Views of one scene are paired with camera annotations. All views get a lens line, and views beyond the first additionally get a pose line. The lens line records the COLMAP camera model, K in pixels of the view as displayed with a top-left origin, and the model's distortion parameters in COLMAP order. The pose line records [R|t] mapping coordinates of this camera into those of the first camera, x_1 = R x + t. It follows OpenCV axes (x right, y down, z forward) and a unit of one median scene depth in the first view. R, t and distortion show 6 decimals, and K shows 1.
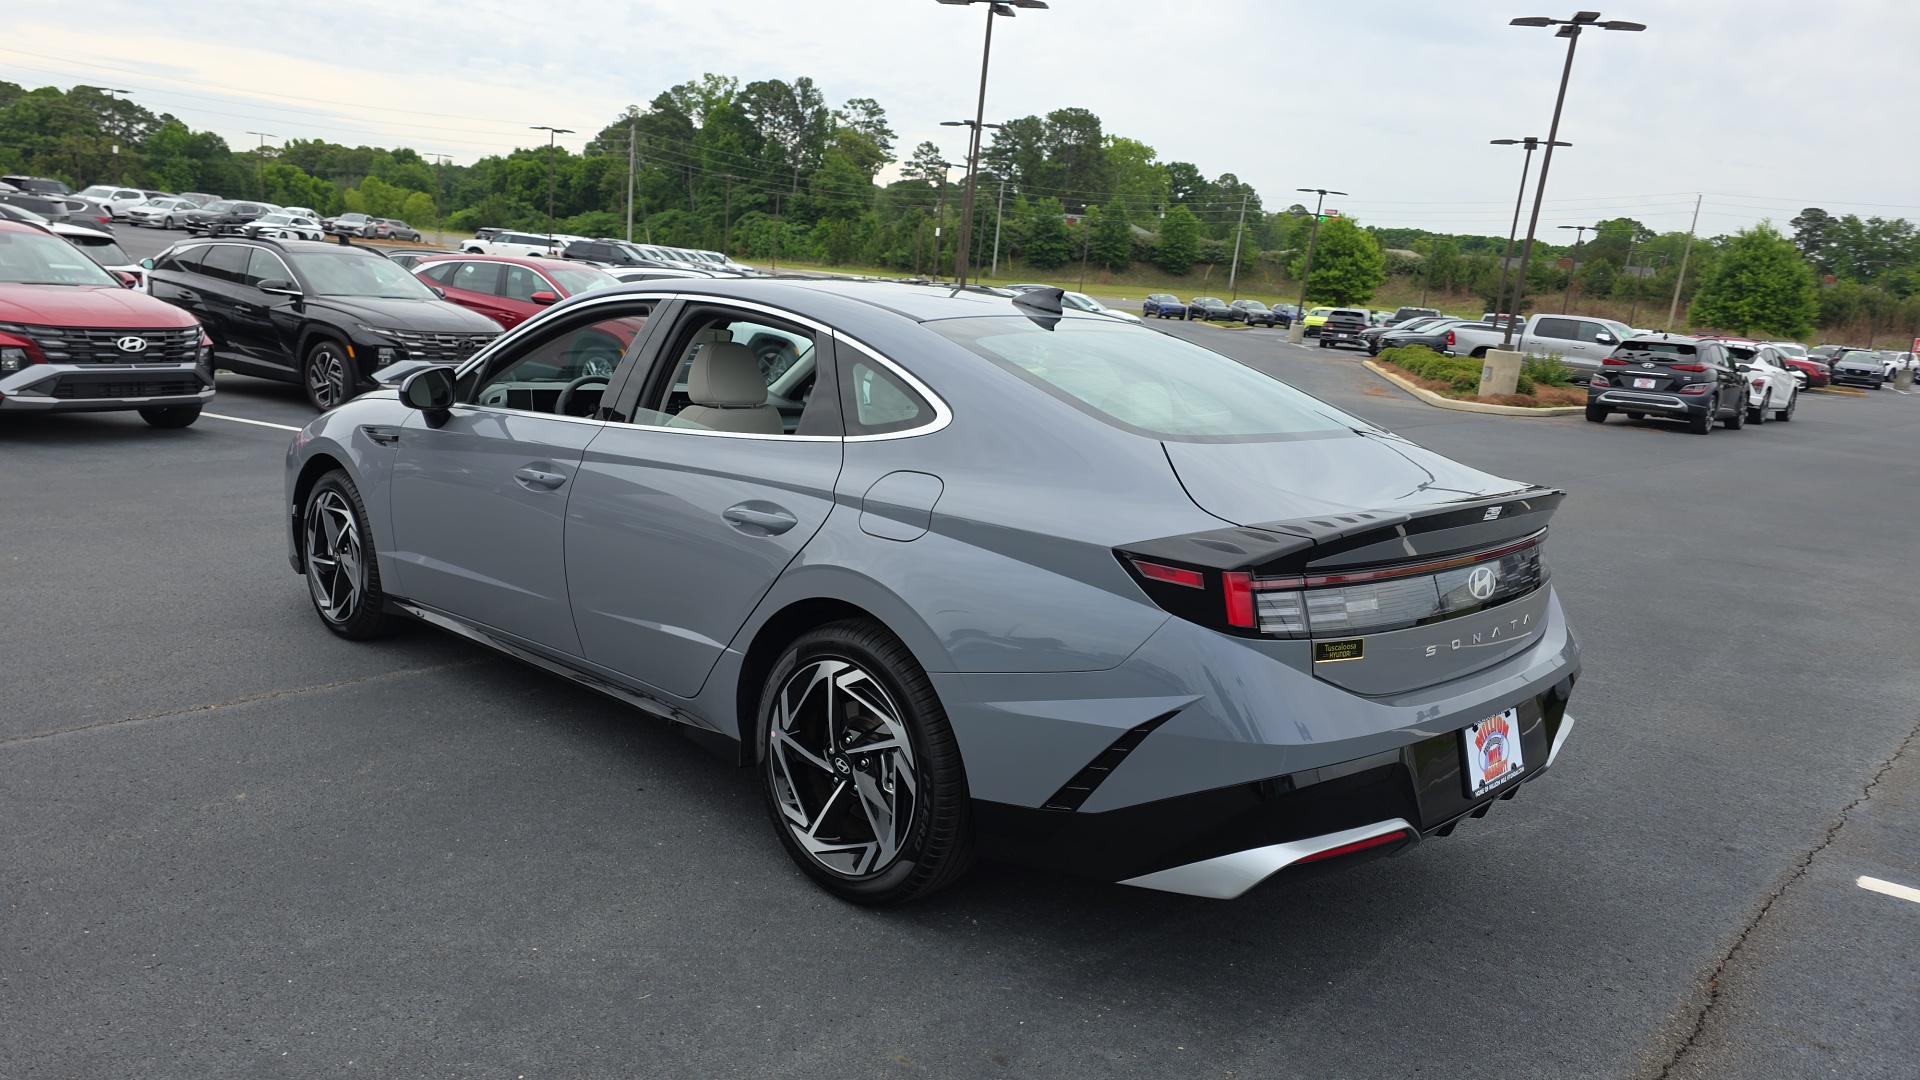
lens RADIAL K [[1293.1, 0, 890.3], [0, 1293.1, 552.8], [0, 0, 1]] dist [0.065897, -0.056170]
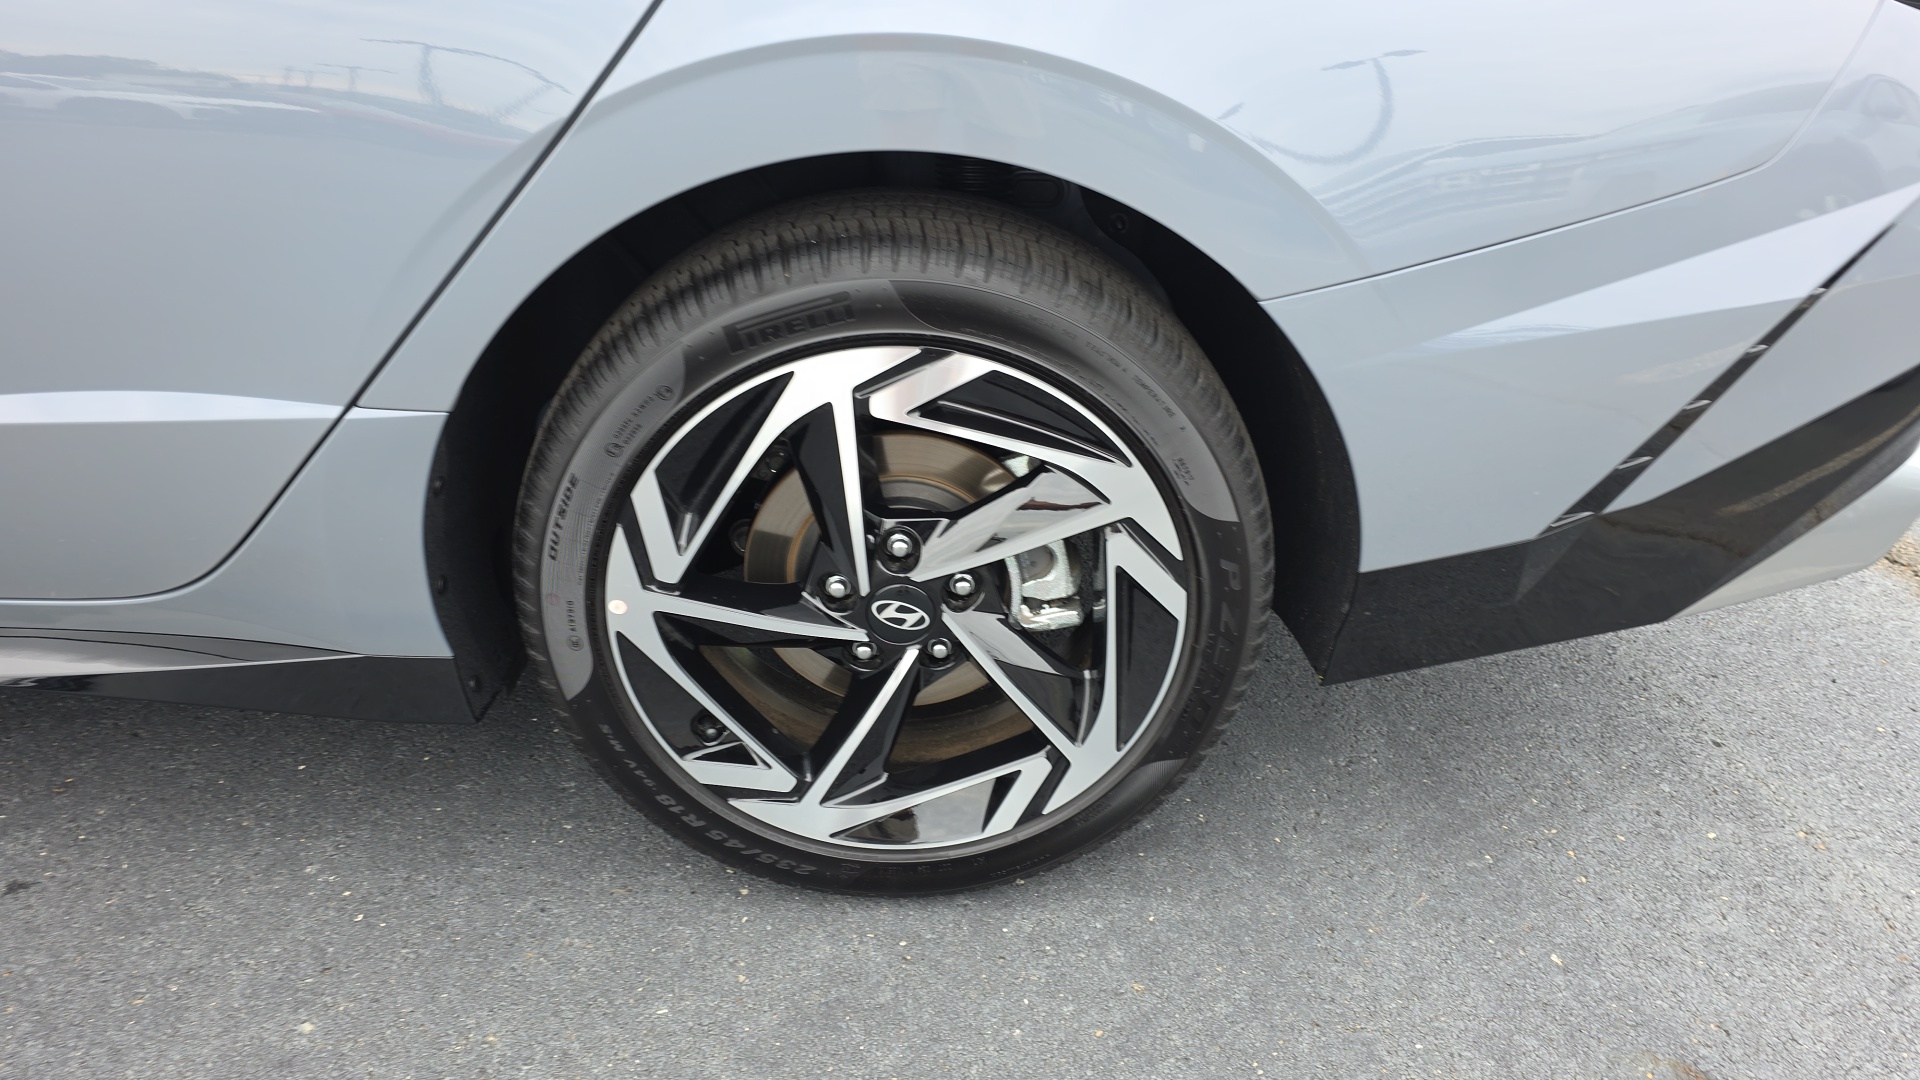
lens RADIAL K [[1251.9, 0, 960.0], [0, 1251.9, 540.0], [0, 0, 1]] dist [0.144220, -0.260798]
pose [[0.674642, -0.371786, 0.637678, -0.024534], [0.140563, 0.912792, 0.383475, 0.000745], [-0.724638, -0.169075, 0.668067, 0.073609]]
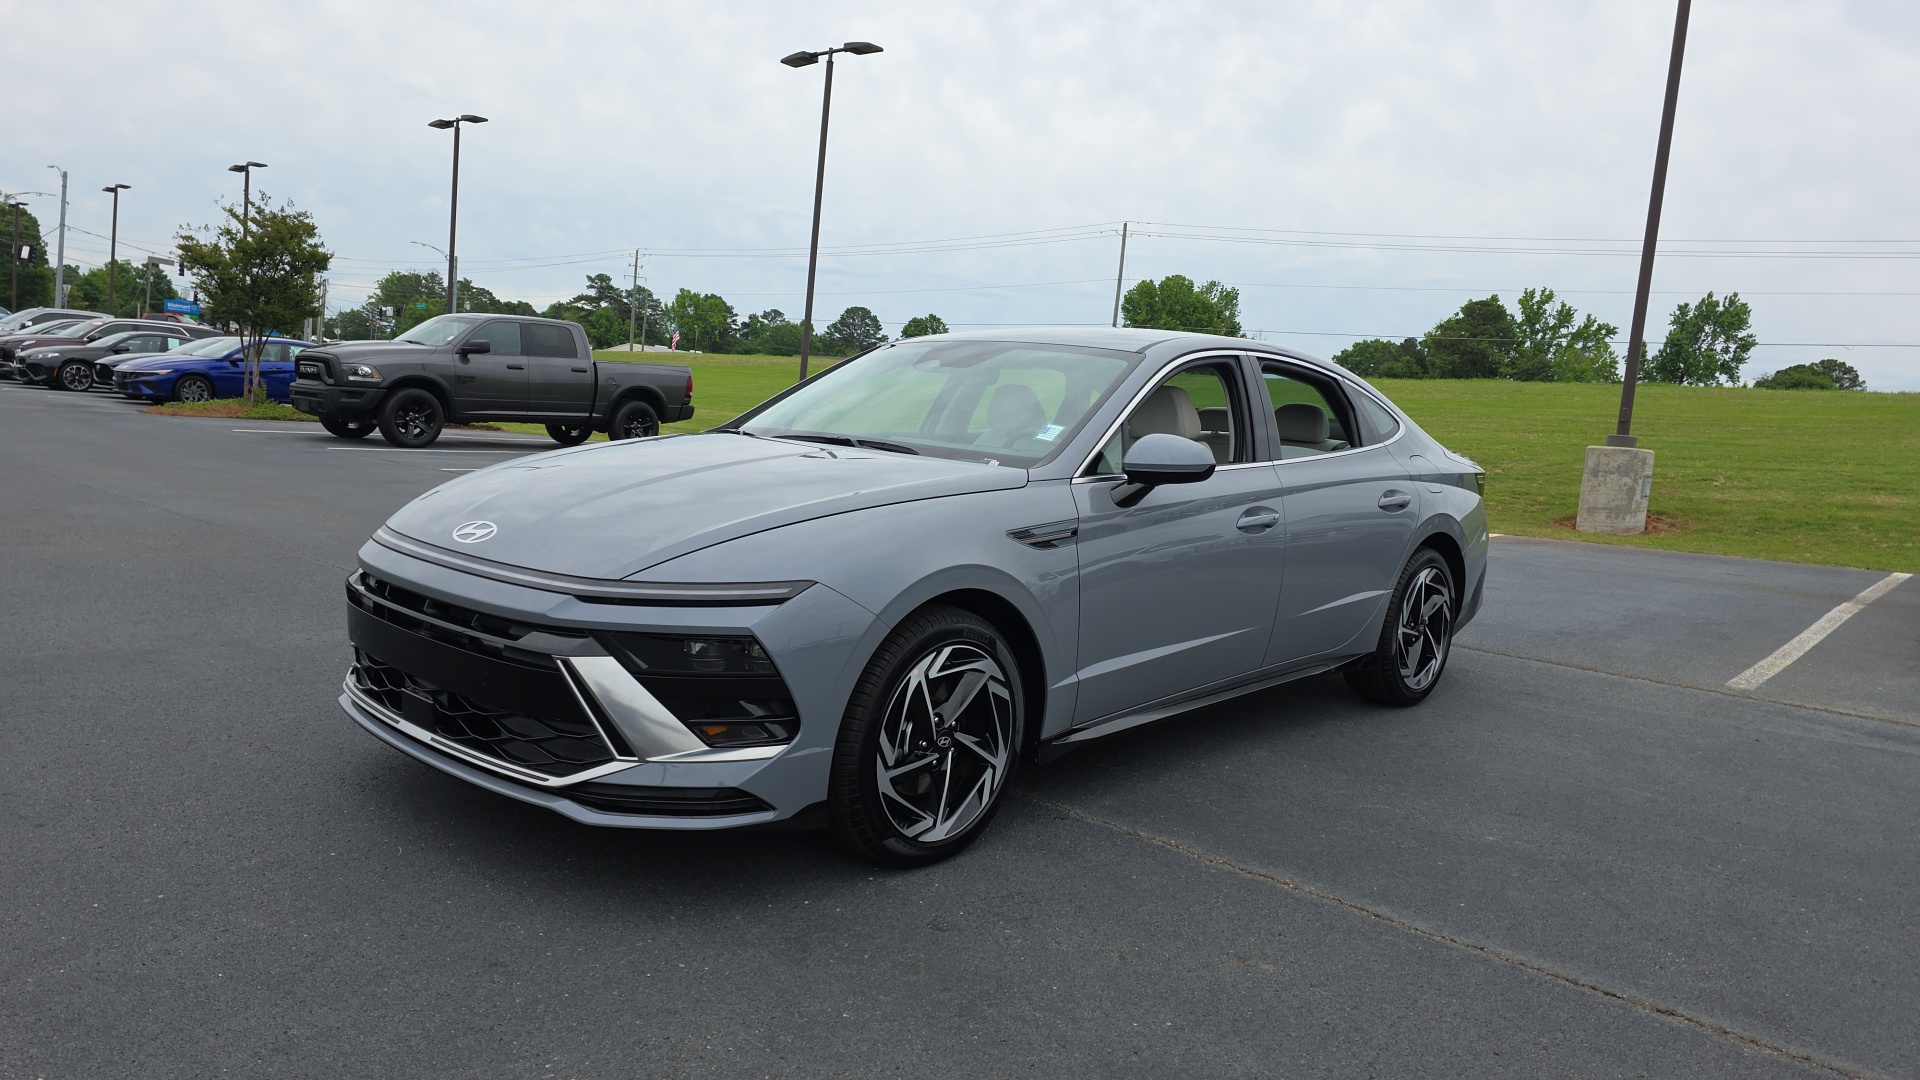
lens RADIAL K [[1296.5, 0, 927.2], [0, 1296.5, 538.1], [0, 0, 1]] dist [0.061286, -0.059433]
pose [[-0.037994, -0.177380, 0.983409, -0.169898], [0.125500, 0.975480, 0.180799, -0.035029], [-0.991366, 0.130287, -0.014801, 0.163193]]
